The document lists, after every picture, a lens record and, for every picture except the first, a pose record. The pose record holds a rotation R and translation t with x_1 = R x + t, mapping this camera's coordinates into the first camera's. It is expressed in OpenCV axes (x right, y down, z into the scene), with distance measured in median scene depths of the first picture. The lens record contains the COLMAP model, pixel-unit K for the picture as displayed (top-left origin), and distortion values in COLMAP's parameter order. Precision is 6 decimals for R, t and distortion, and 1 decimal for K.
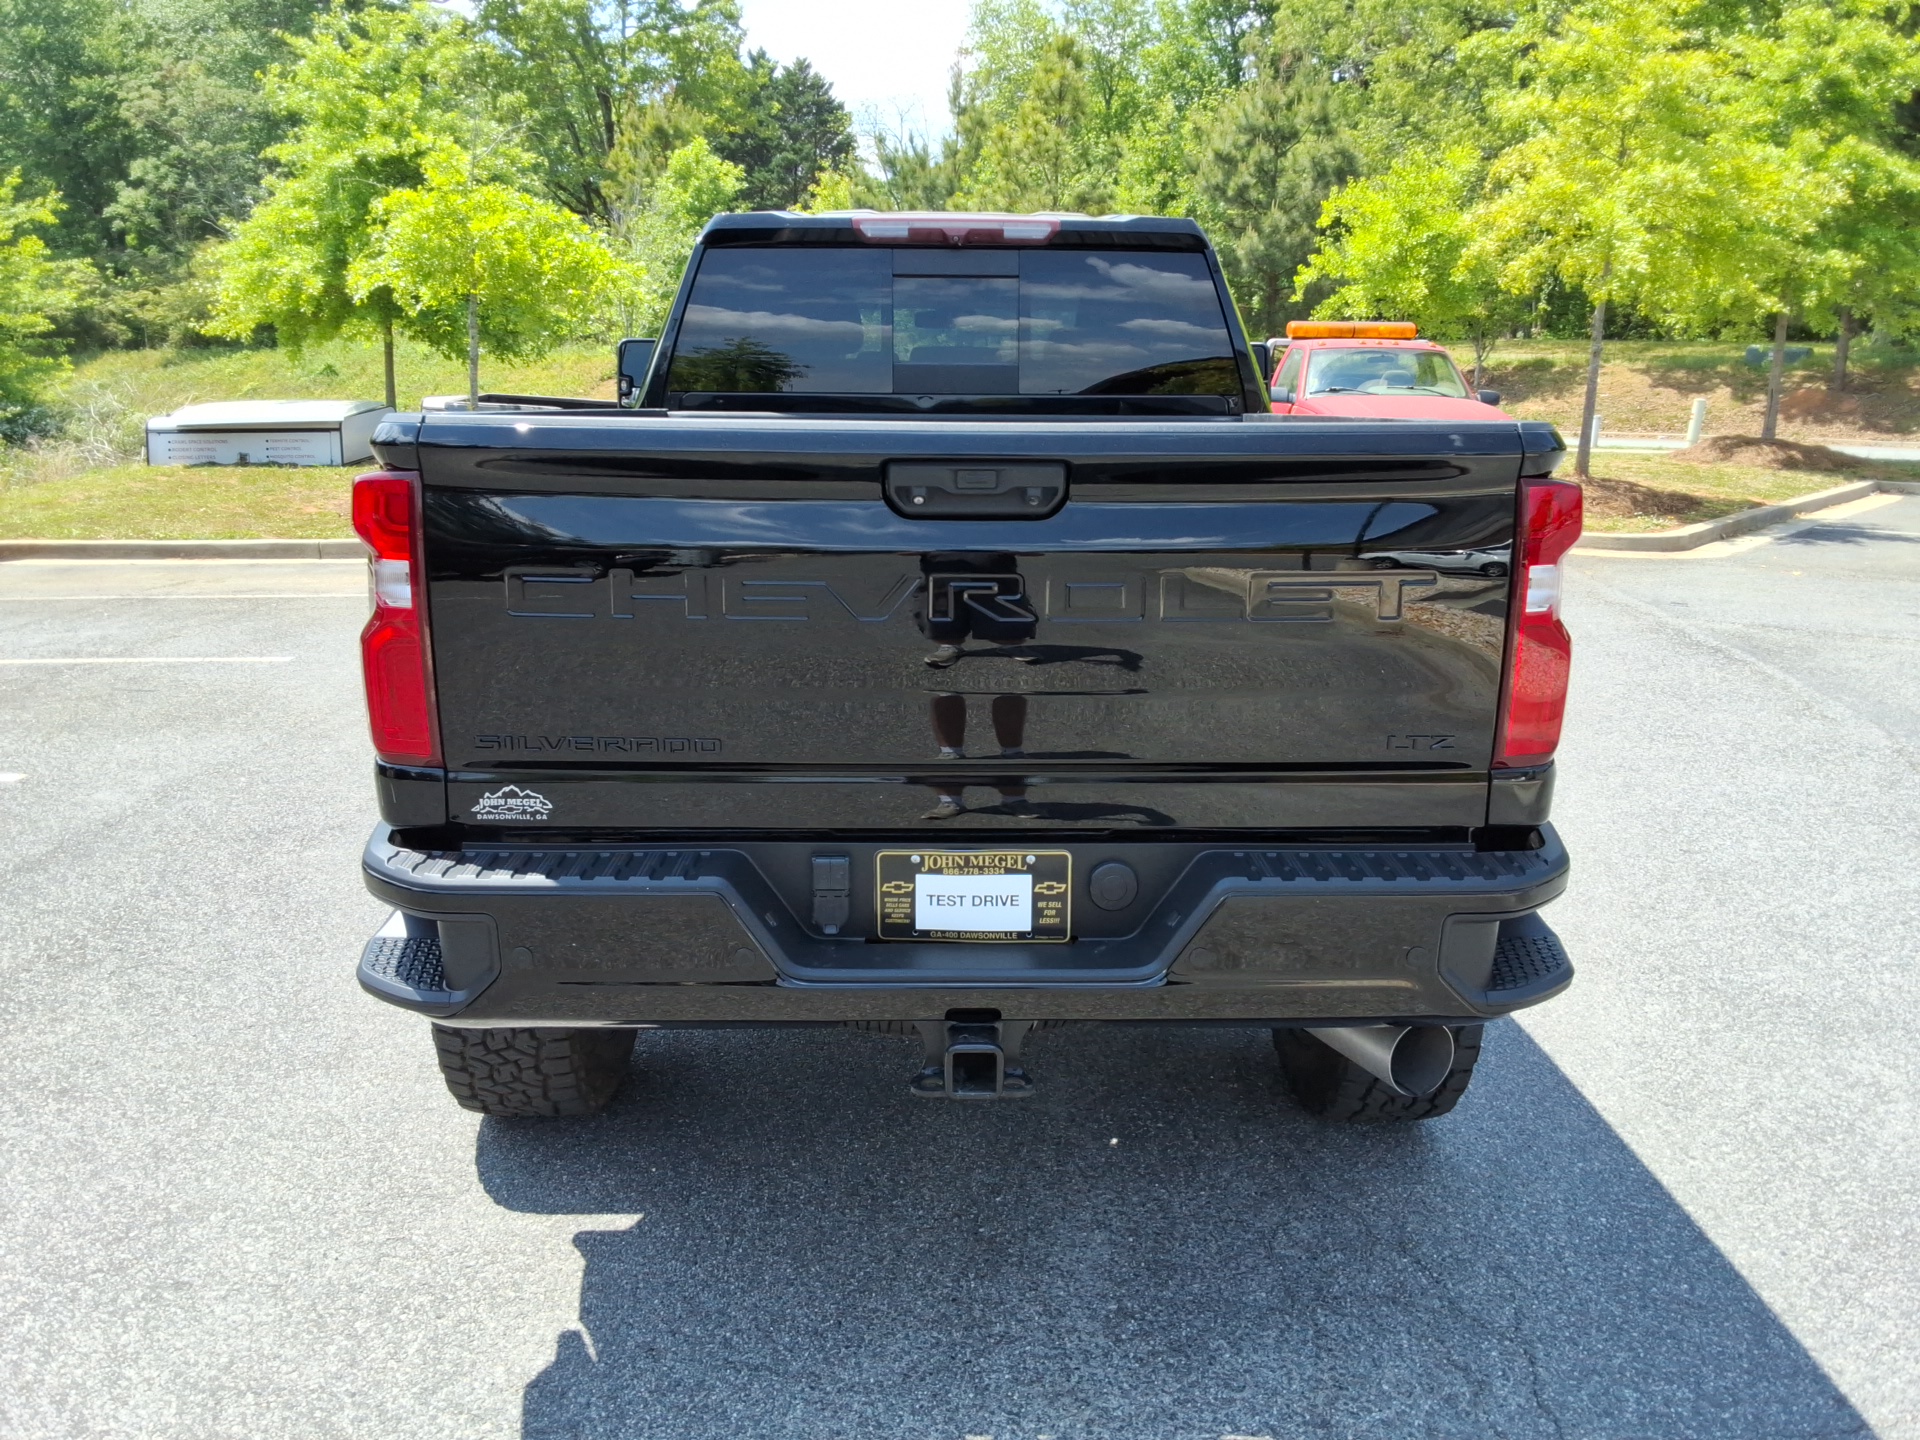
lens RADIAL K [[1579.4, 0, 972.1], [0, 1579.4, 702.7], [0, 0, 1]] dist [0.113733, -0.184414]
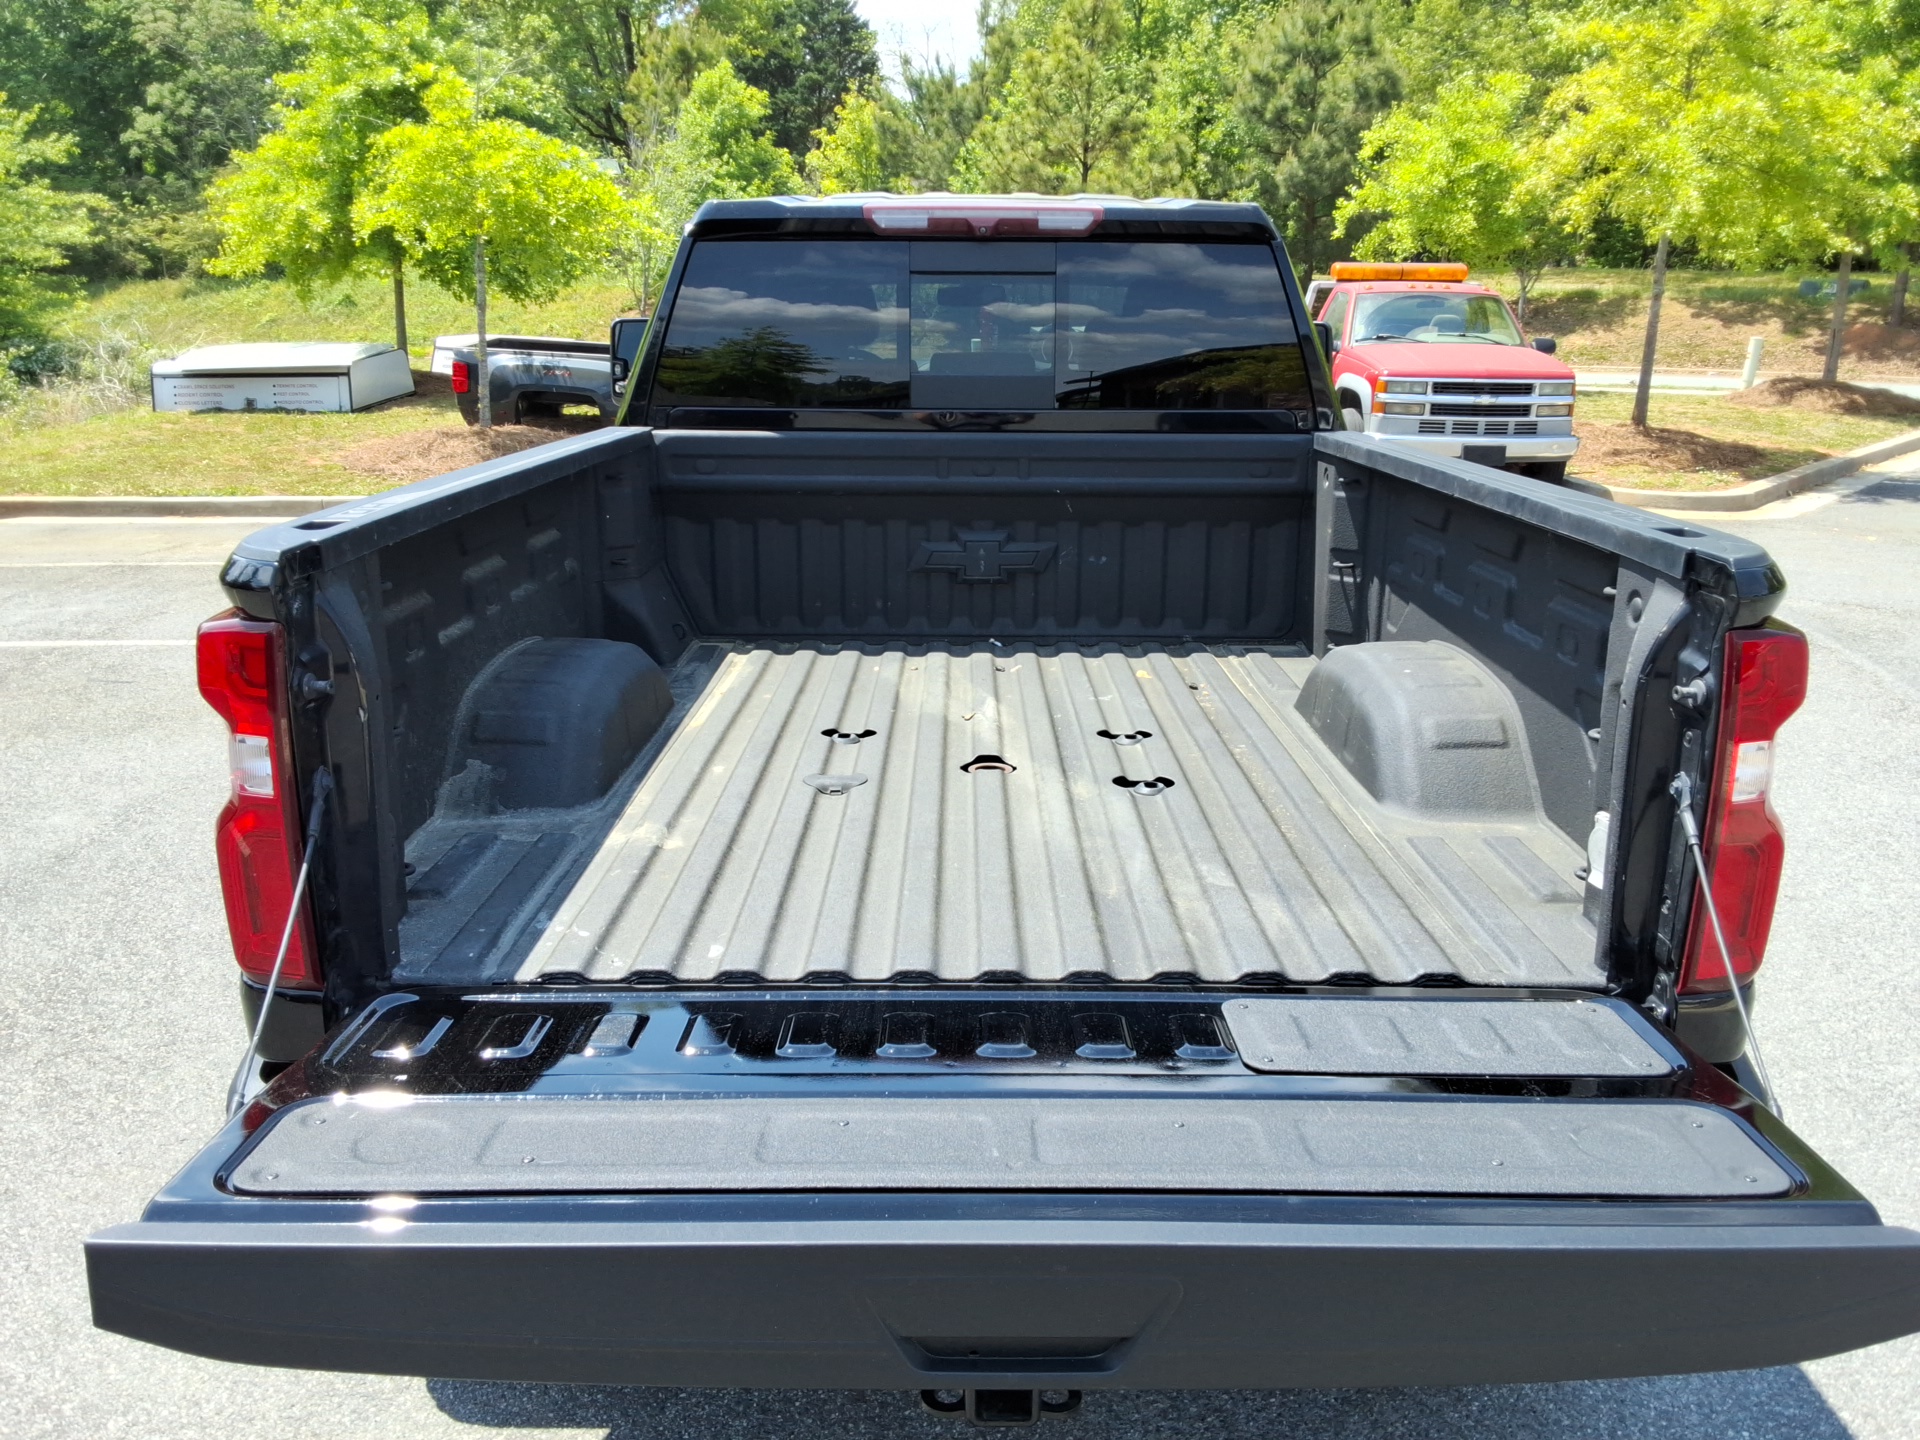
lens RADIAL K [[1579.4, 0, 972.1], [0, 1579.4, 696.3], [0, 0, 1]] dist [0.113733, -0.184414]
pose [[0.999859, 0.003227, -0.016484, -0.000155], [-0.002535, 0.999120, 0.041859, -0.010762], [0.016604, -0.041811, 0.998988, 0.017861]]
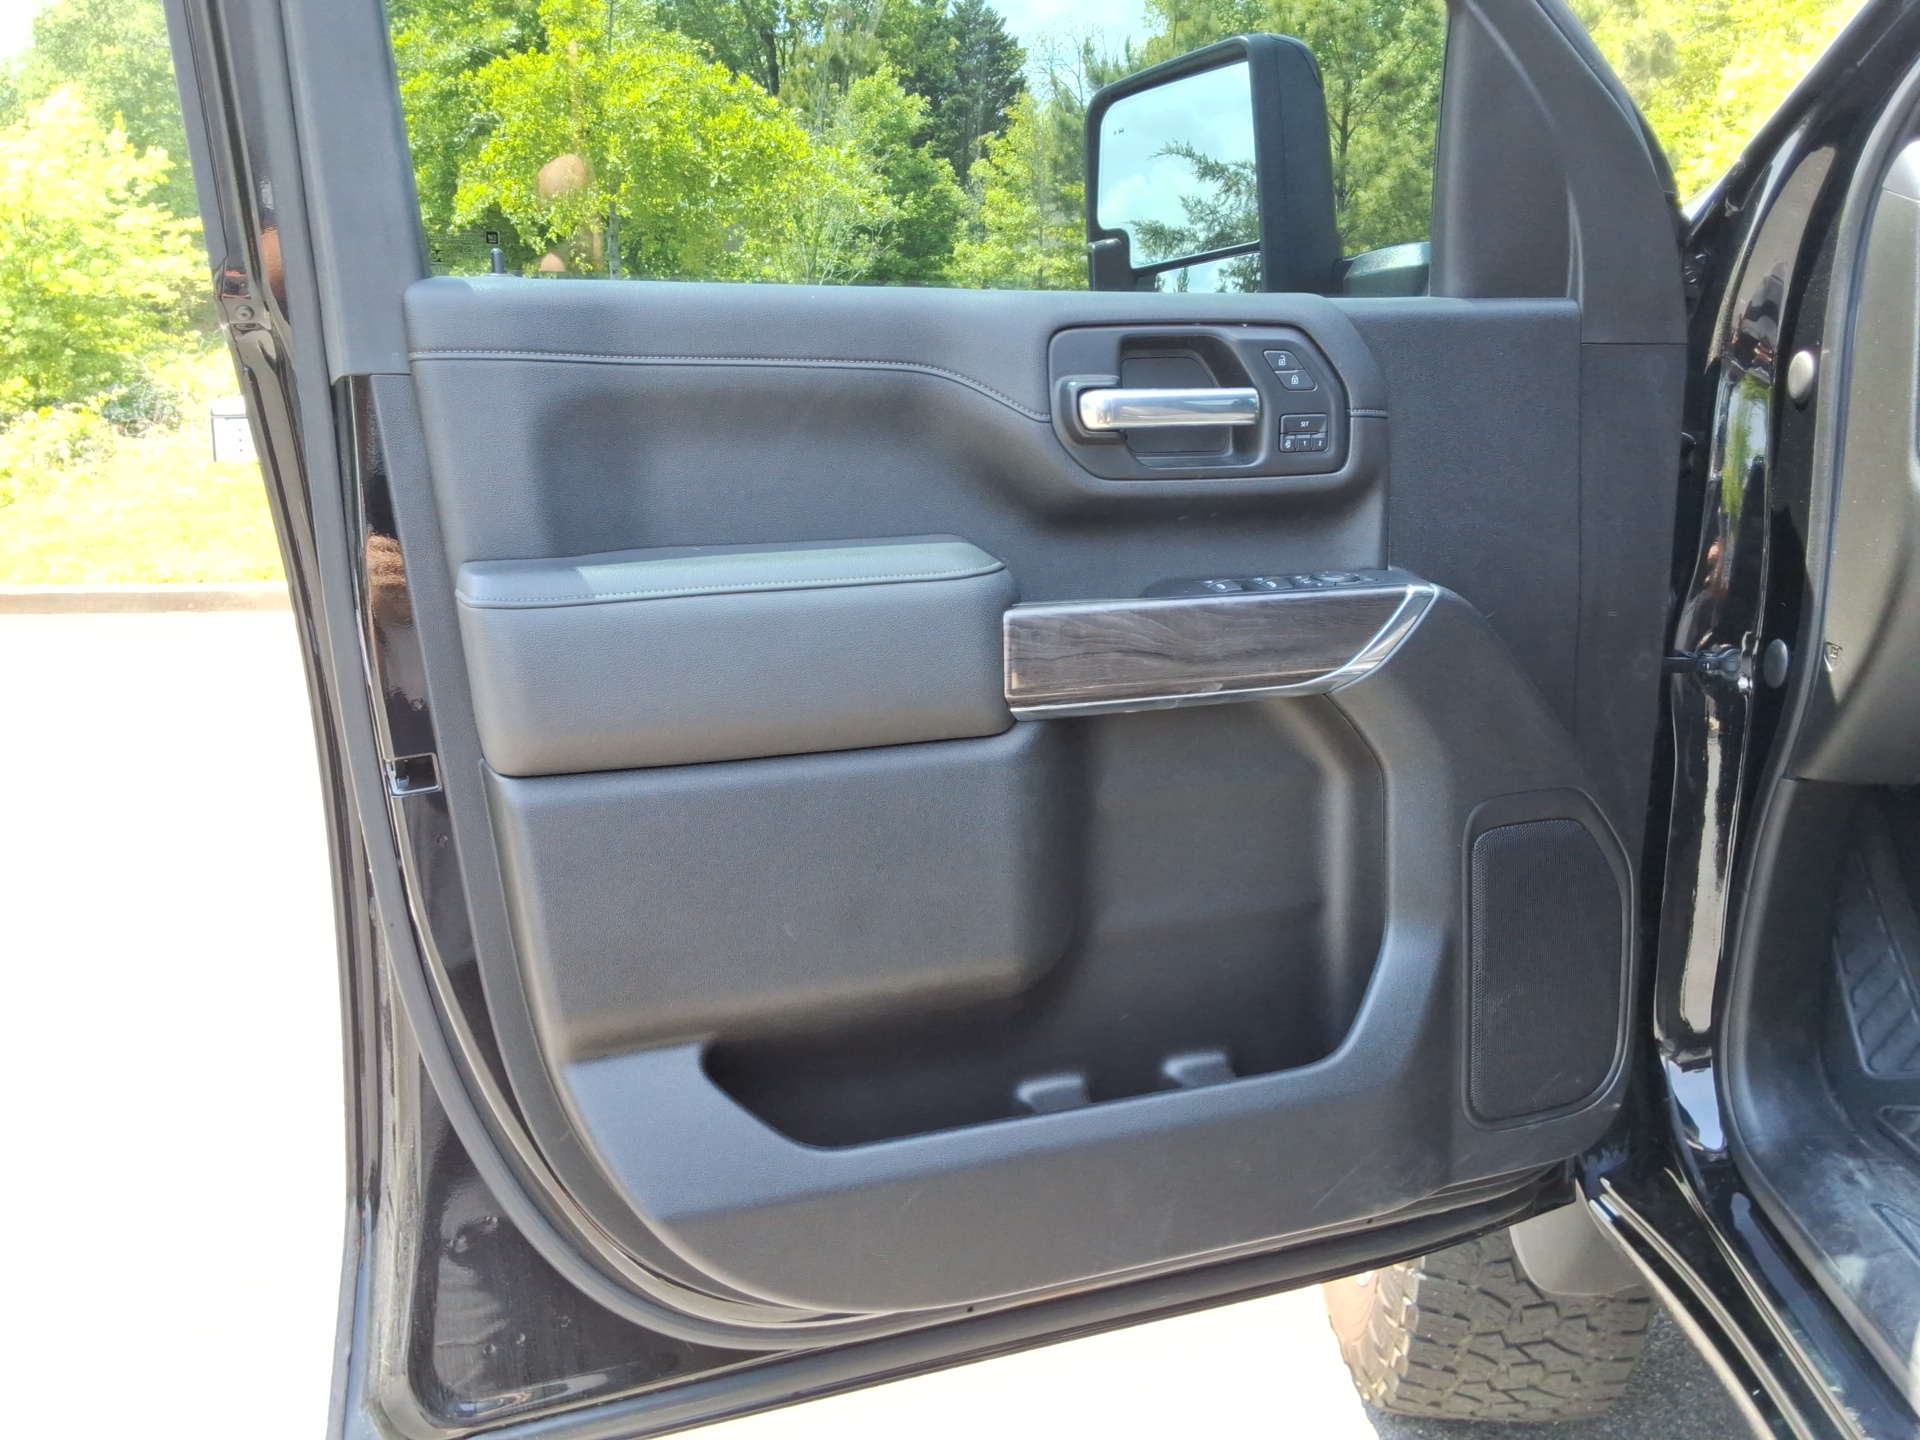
lens RADIAL K [[1579.4, 0, 960.6], [0, 1579.4, 676.8], [0, 0, 1]] dist [0.113733, -0.184414]
pose [[0.994396, -0.006515, -0.105522, -0.045792], [0.007603, 0.999922, 0.009907, -0.030131], [0.105450, -0.010654, 0.994368, 0.164480]]
